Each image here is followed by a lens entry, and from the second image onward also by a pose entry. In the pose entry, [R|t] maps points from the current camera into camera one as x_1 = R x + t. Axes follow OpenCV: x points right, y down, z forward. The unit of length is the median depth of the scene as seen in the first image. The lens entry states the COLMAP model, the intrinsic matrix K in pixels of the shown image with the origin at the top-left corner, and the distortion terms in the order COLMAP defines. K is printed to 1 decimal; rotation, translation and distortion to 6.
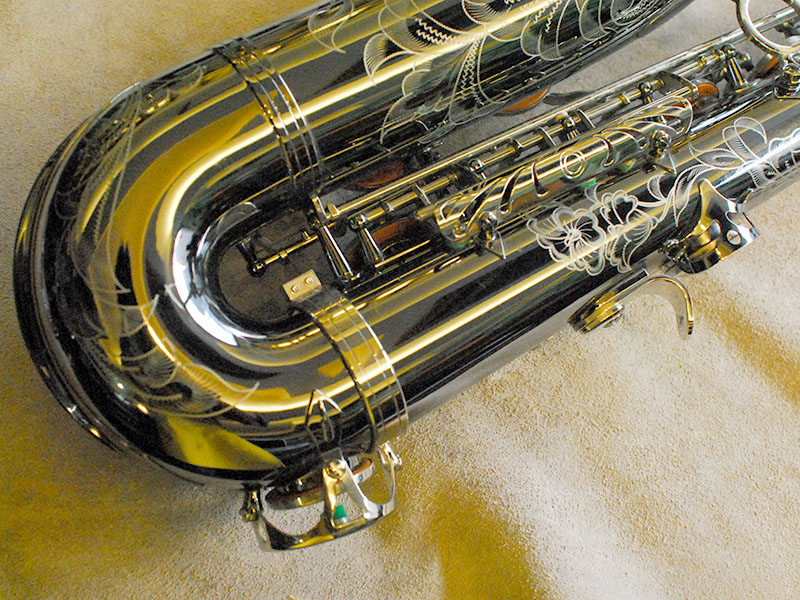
lens RADIAL K [[997.5, 0, 400.0], [0, 997.5, 300.0], [0, 0, 1]] dist [-0.010980, -0.007010]
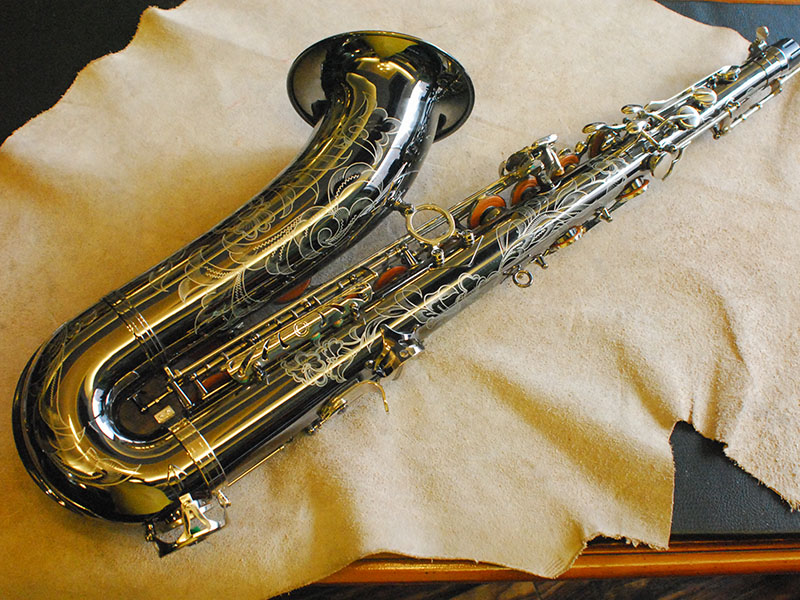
lens RADIAL K [[1033.2, 0, 400.0], [0, 1033.2, 300.0], [0, 0, 1]] dist [-0.037341, -0.030145]
pose [[0.988512, -0.150911, -0.008322, 0.383899], [0.148479, 0.979922, -0.133069, 0.096215], [0.028236, 0.130305, 0.991072, -0.932125]]
